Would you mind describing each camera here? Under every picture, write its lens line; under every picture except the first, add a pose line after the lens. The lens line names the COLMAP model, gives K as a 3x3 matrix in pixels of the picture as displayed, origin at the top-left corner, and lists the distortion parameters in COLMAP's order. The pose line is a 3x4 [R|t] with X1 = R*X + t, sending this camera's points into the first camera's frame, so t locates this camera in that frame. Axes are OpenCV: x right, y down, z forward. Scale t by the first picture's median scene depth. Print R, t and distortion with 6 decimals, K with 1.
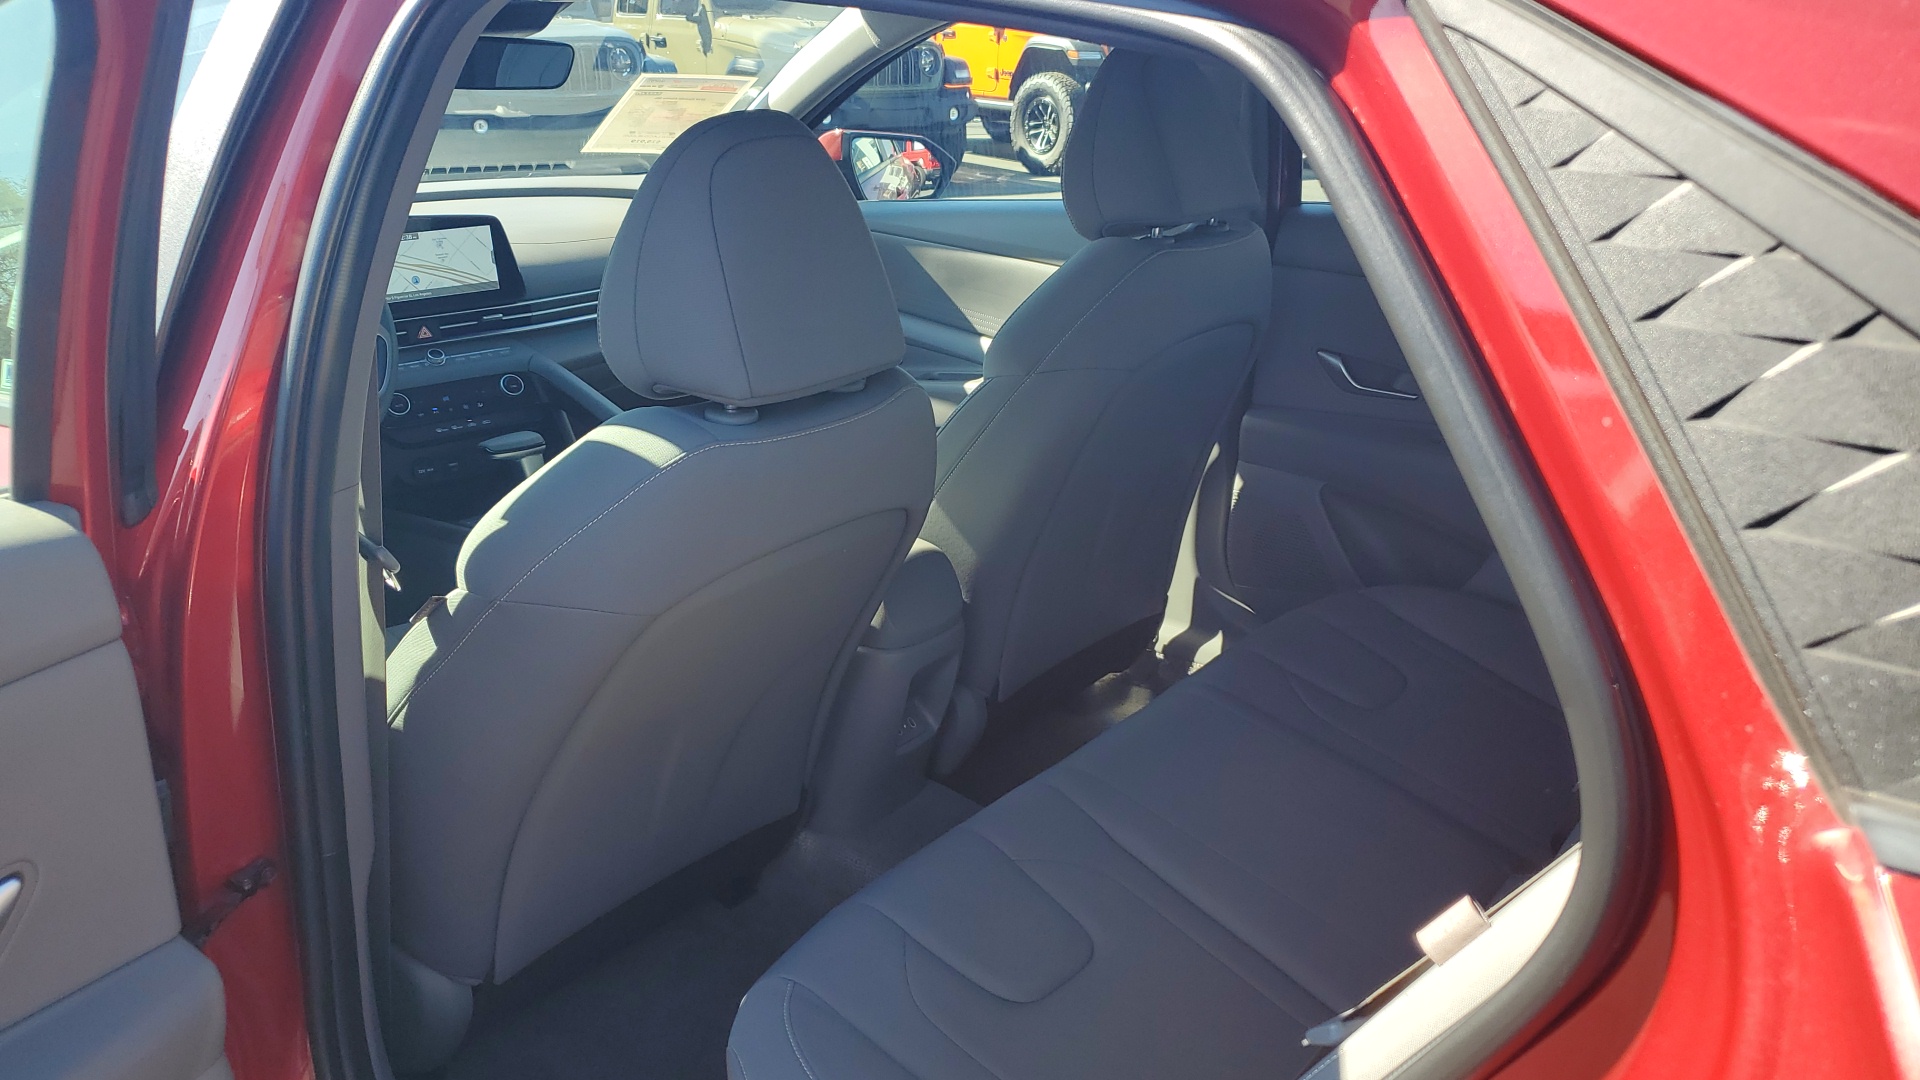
lens RADIAL K [[1522.6, 0, 951.6], [0, 1522.6, 529.3], [0, 0, 1]] dist [0.053440, -0.077055]
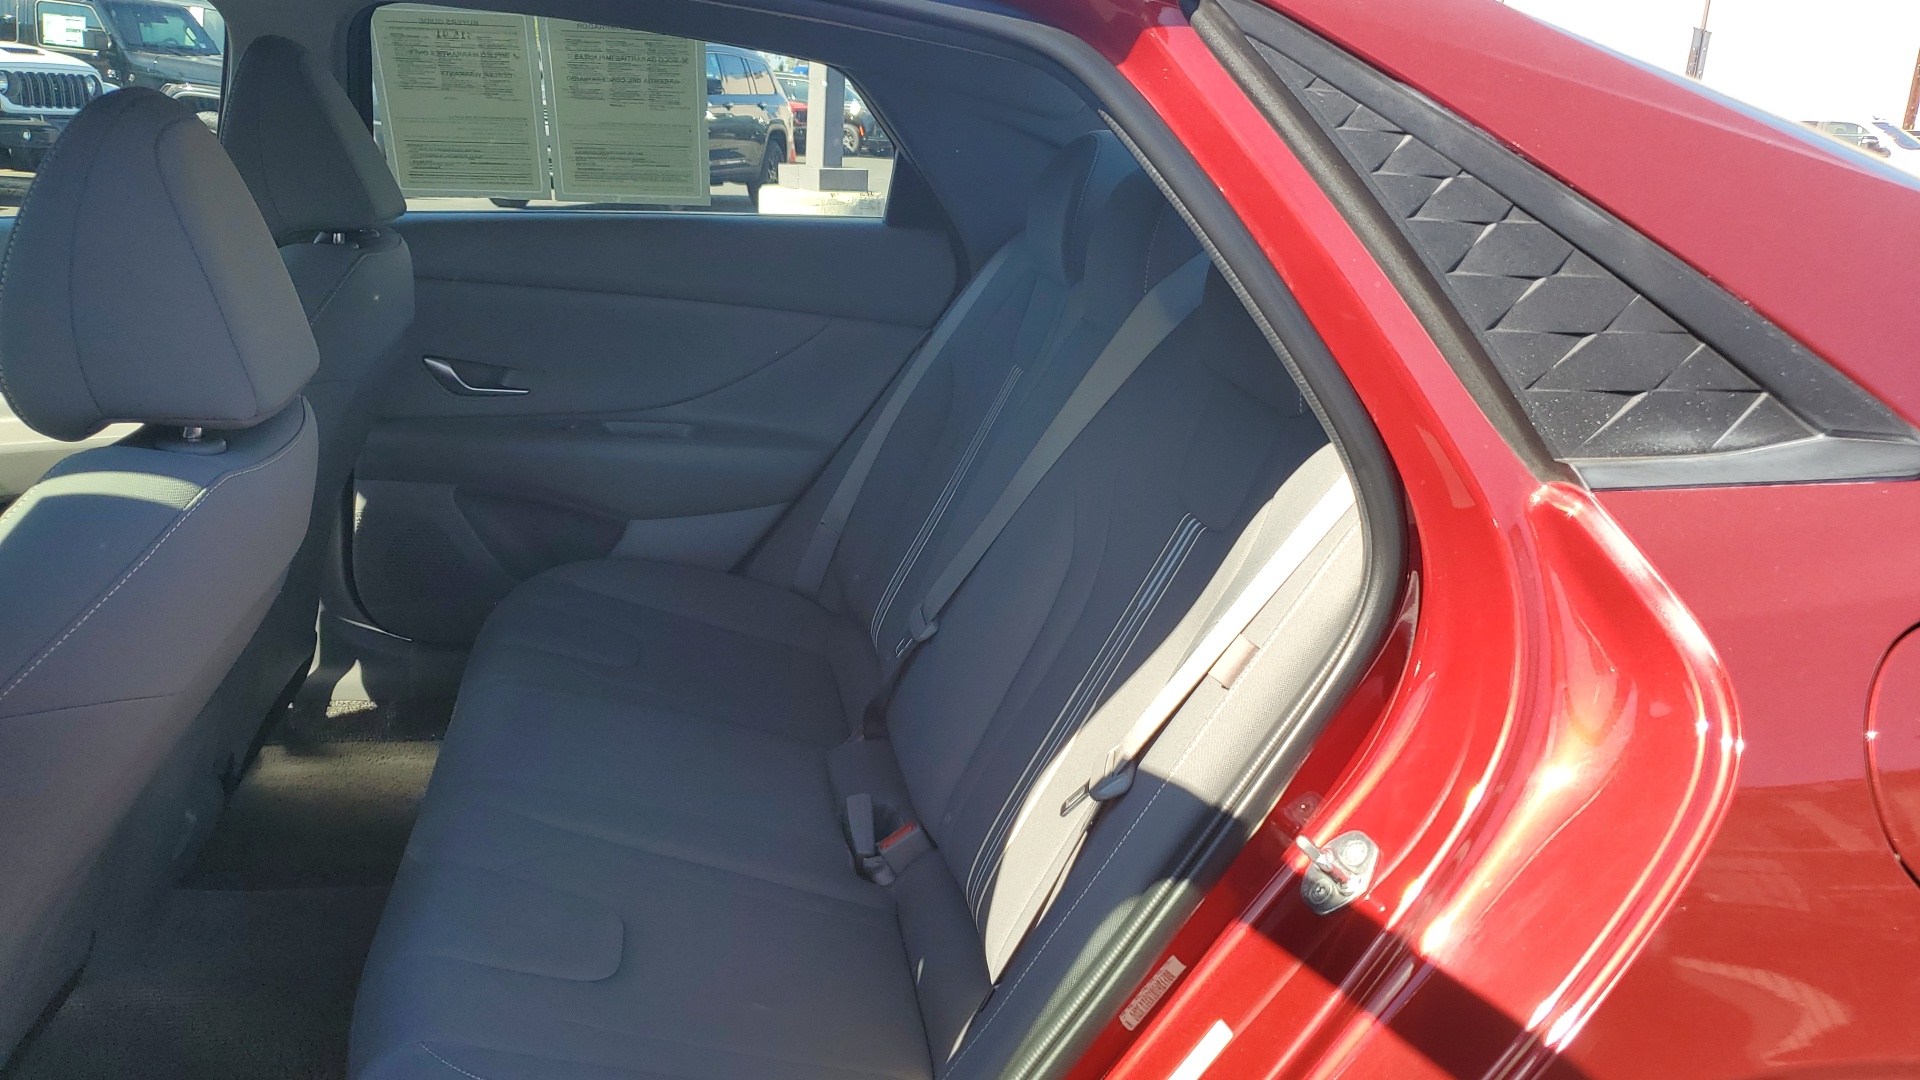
lens RADIAL K [[1522.6, 0, 988.4], [0, 1522.6, 530.2], [0, 0, 1]] dist [0.053440, -0.077055]
pose [[0.655237, -0.177993, 0.734155, -1.120485], [0.192388, 0.979119, 0.065676, -0.000504], [-0.730515, 0.098209, 0.675798, 0.241382]]
